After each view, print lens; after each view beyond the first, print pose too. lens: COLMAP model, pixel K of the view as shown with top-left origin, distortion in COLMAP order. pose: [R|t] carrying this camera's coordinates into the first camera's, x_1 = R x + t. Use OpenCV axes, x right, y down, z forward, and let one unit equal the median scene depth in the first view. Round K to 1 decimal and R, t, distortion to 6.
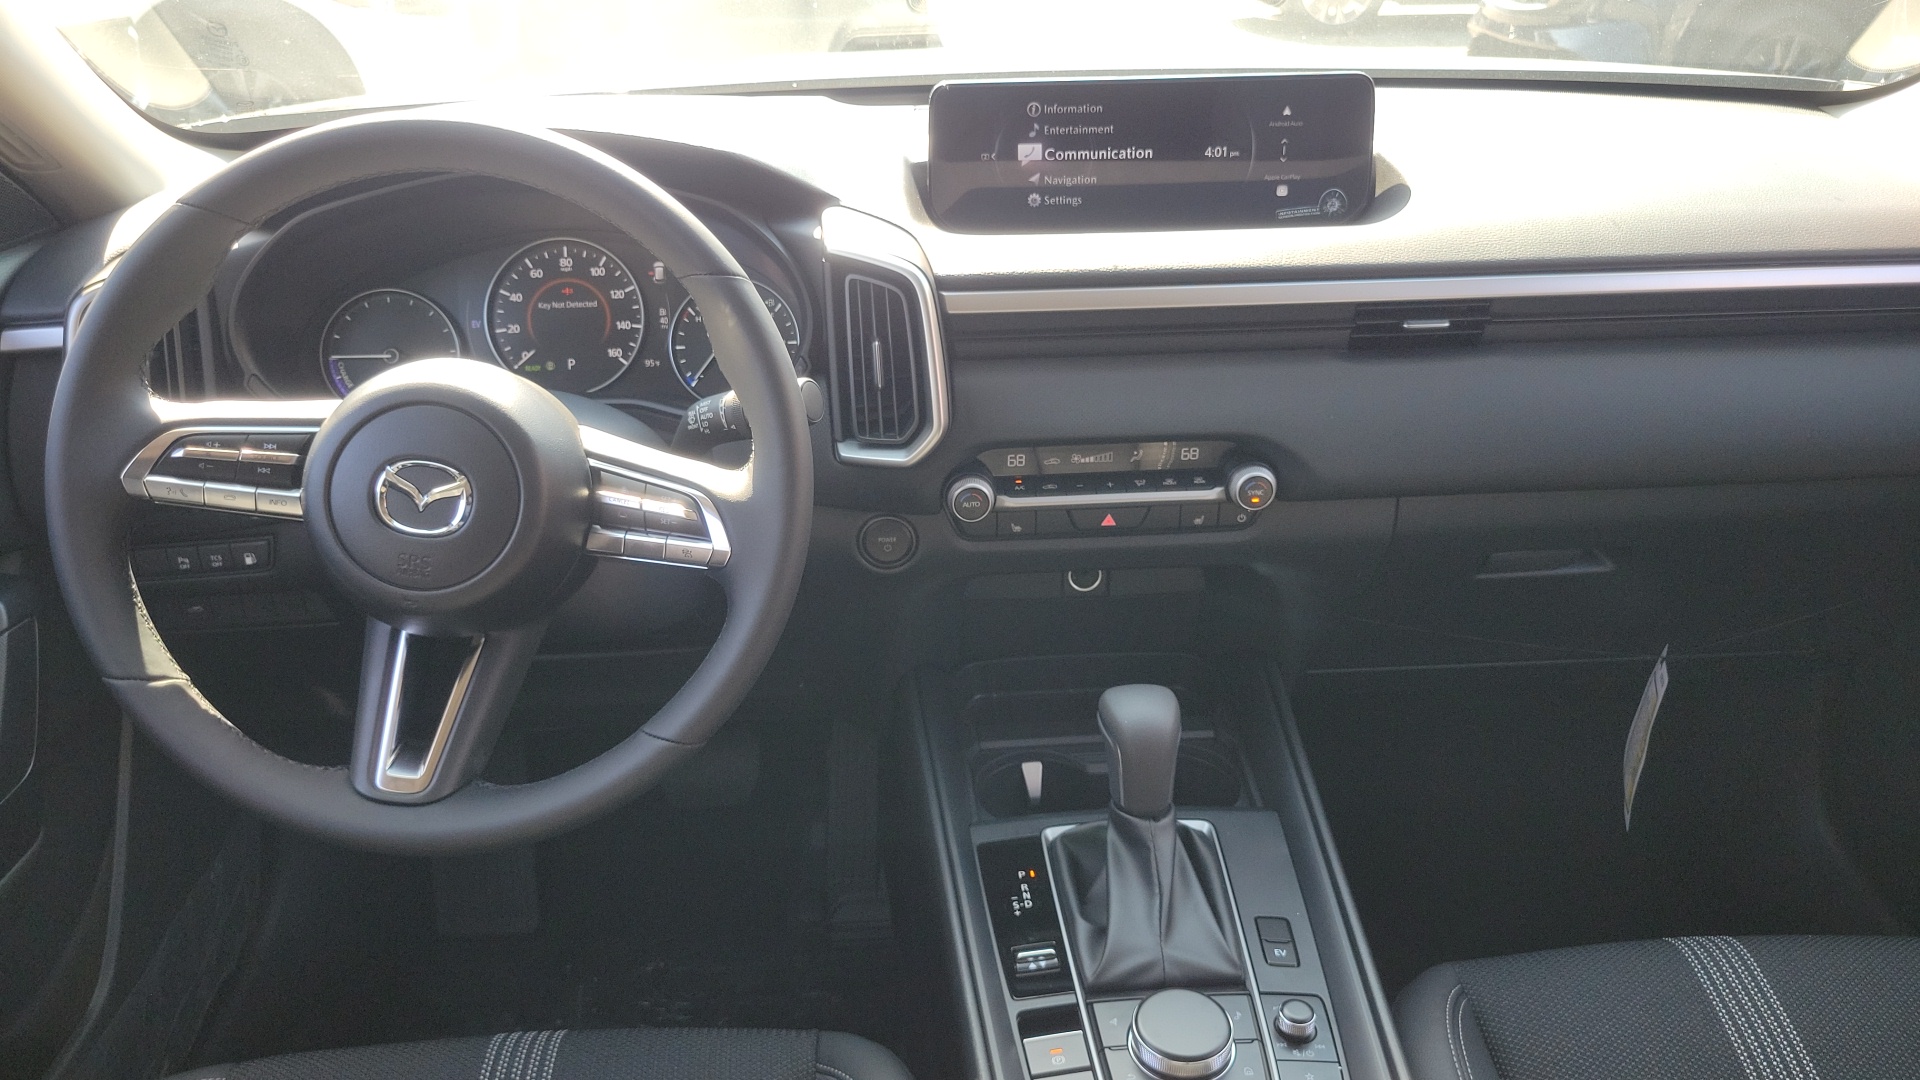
lens RADIAL K [[1483.7, 0, 976.0], [0, 1483.7, 531.0], [0, 0, 1]] dist [0.022552, -0.013026]
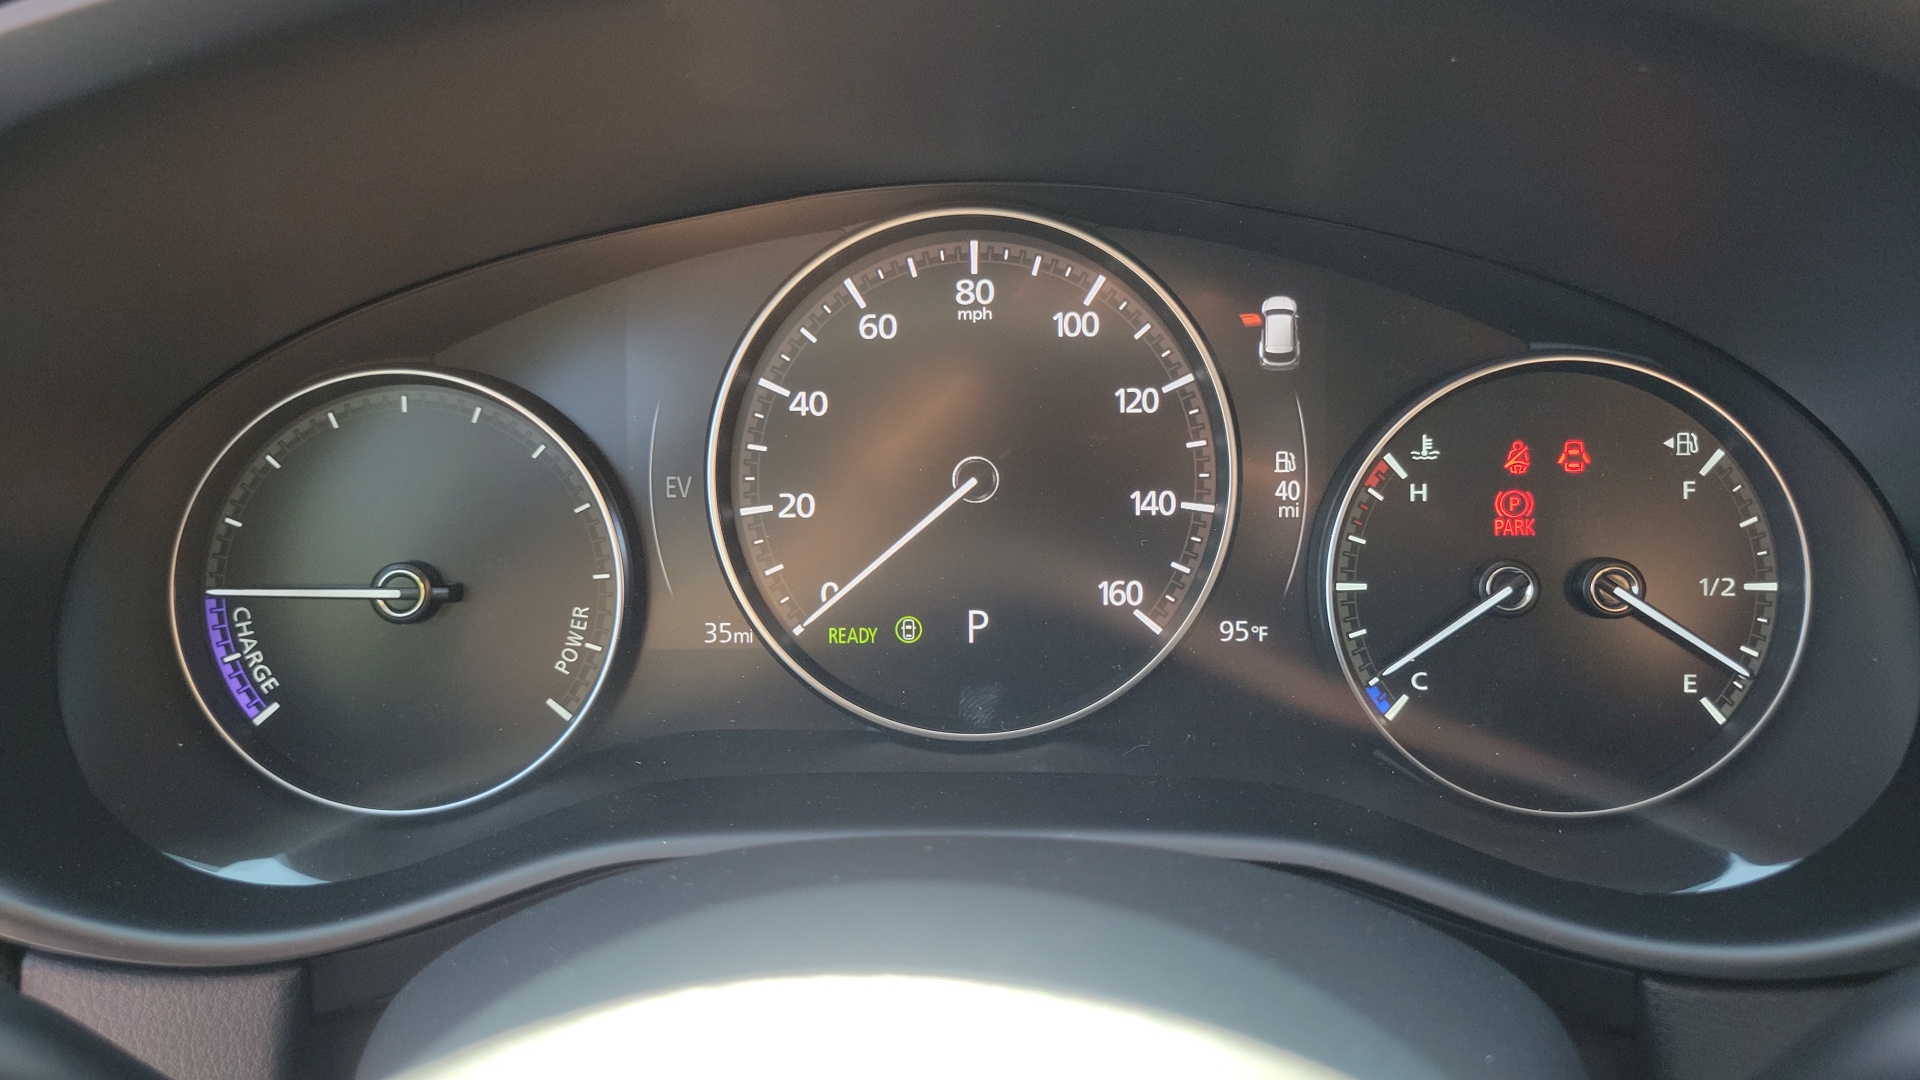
lens RADIAL K [[1483.7, 0, 950.6], [0, 1483.7, 547.3], [0, 0, 1]] dist [0.022552, -0.013026]
pose [[0.994413, 0.035994, -0.099237, -0.270289], [-0.037831, 0.999145, -0.016698, -0.134011], [0.098551, 0.020359, 0.994924, 0.759641]]
